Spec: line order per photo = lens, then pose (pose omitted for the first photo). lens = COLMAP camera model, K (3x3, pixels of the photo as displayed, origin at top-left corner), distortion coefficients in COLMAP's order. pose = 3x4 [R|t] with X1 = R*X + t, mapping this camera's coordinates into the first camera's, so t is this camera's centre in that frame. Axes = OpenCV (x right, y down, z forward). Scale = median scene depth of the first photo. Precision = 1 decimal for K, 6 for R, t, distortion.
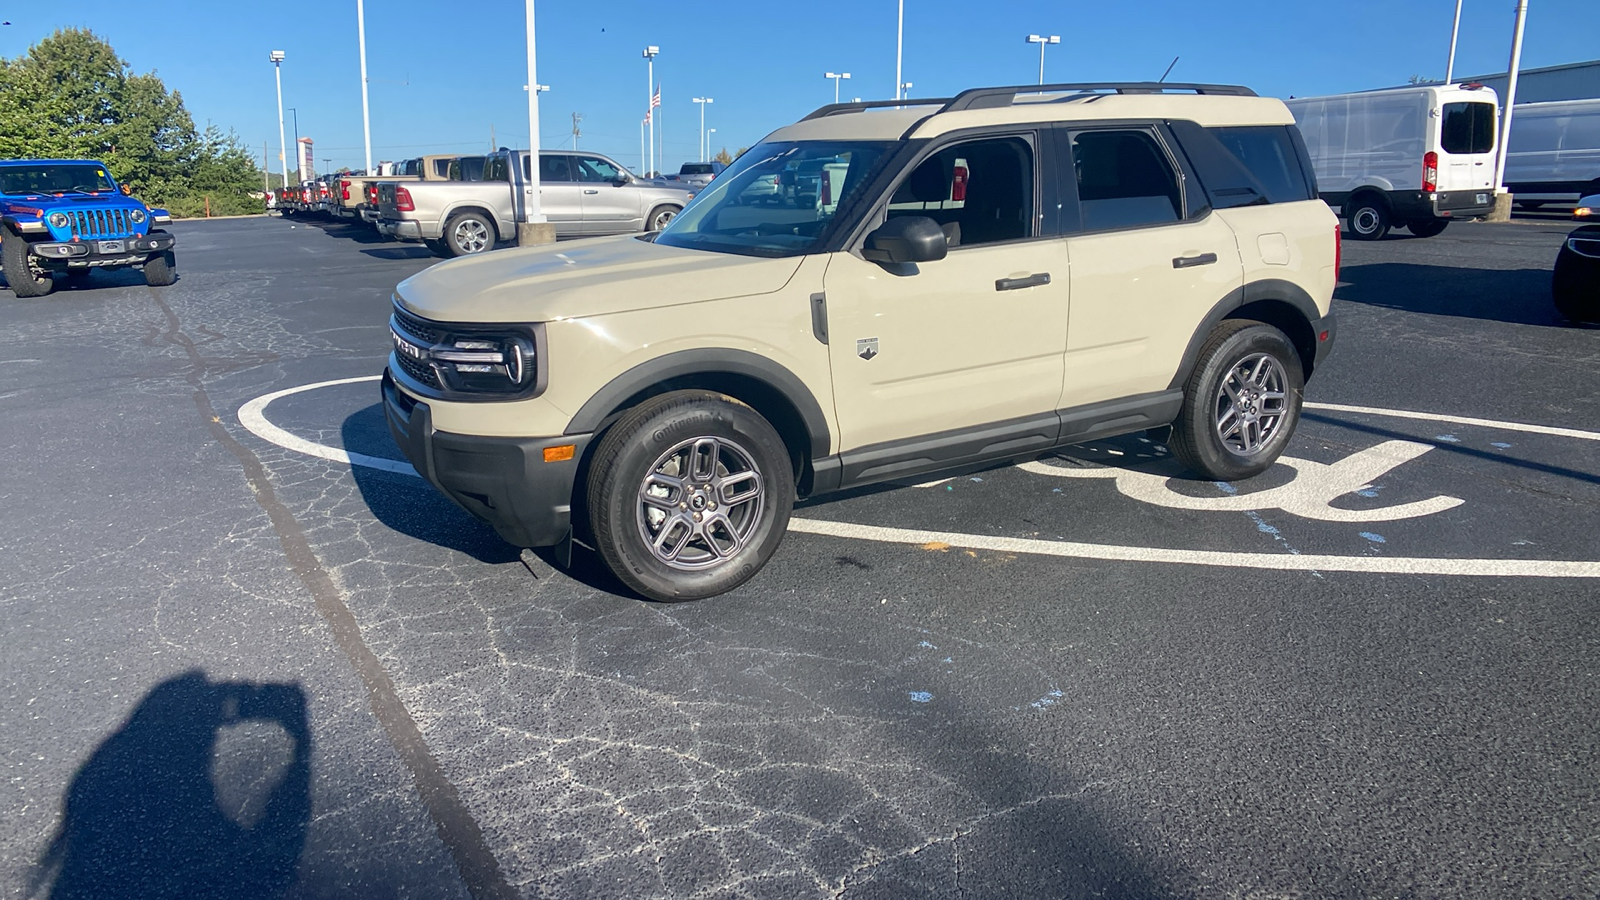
lens RADIAL K [[1032.8, 0, 780.8], [0, 1032.8, 422.8], [0, 0, 1]] dist [-0.011992, -0.014827]
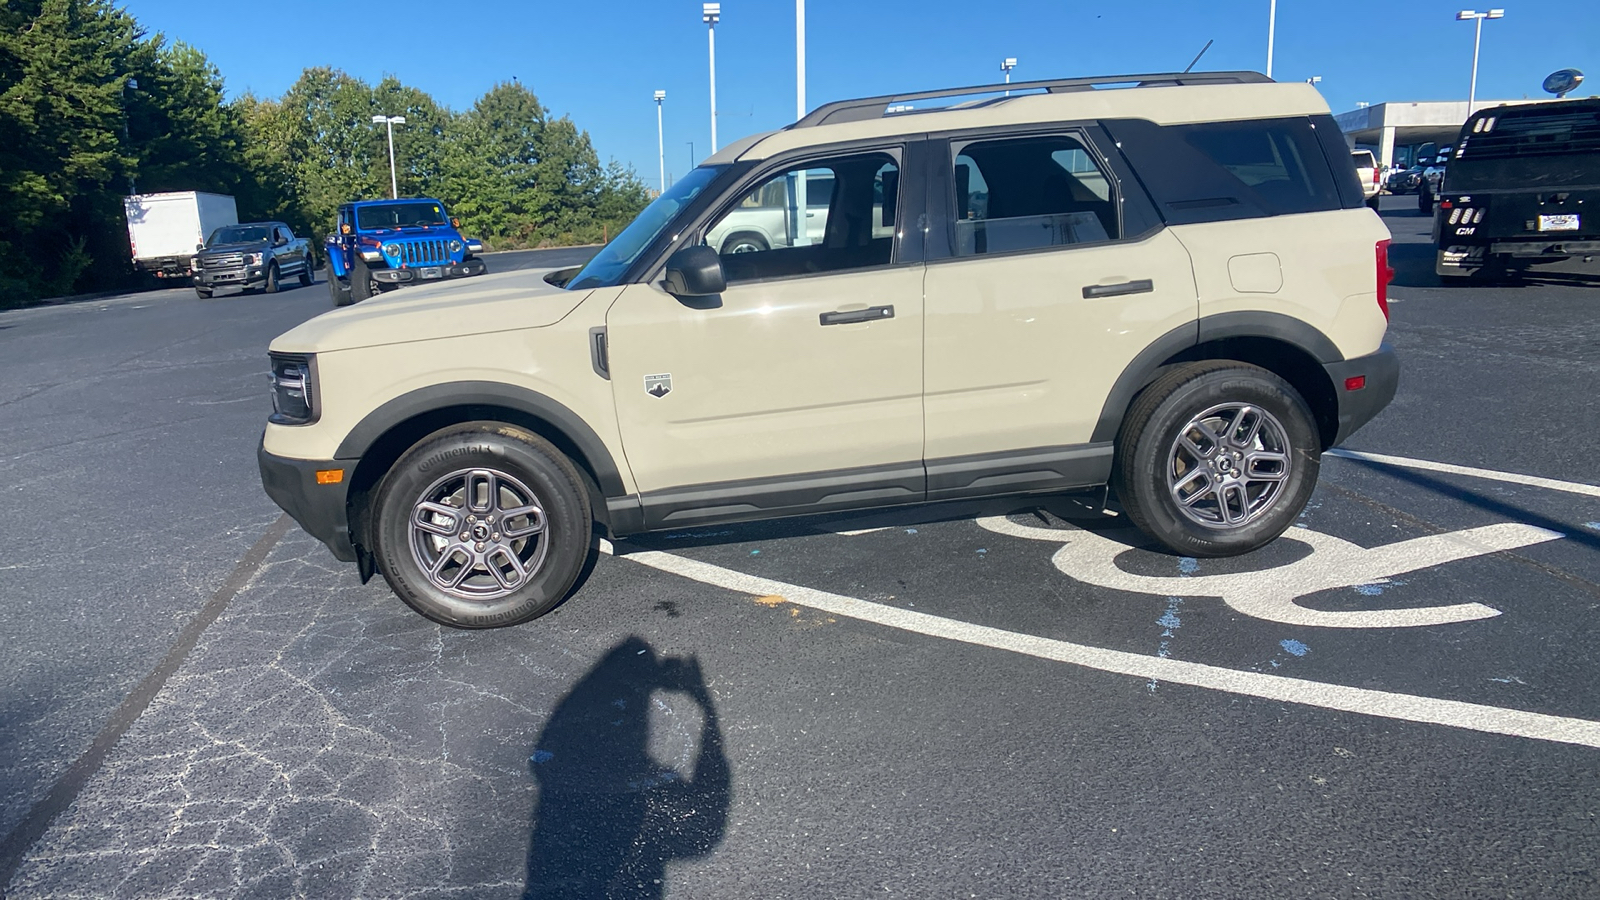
lens RADIAL K [[1033.9, 0, 754.4], [0, 1033.9, 446.6], [0, 0, 1]] dist [-0.011124, -0.004959]
pose [[0.932157, 0.050449, -0.358522, 0.400291], [-0.048910, 0.998714, 0.013367, -0.025567], [0.358735, 0.005075, 0.933426, 0.111484]]
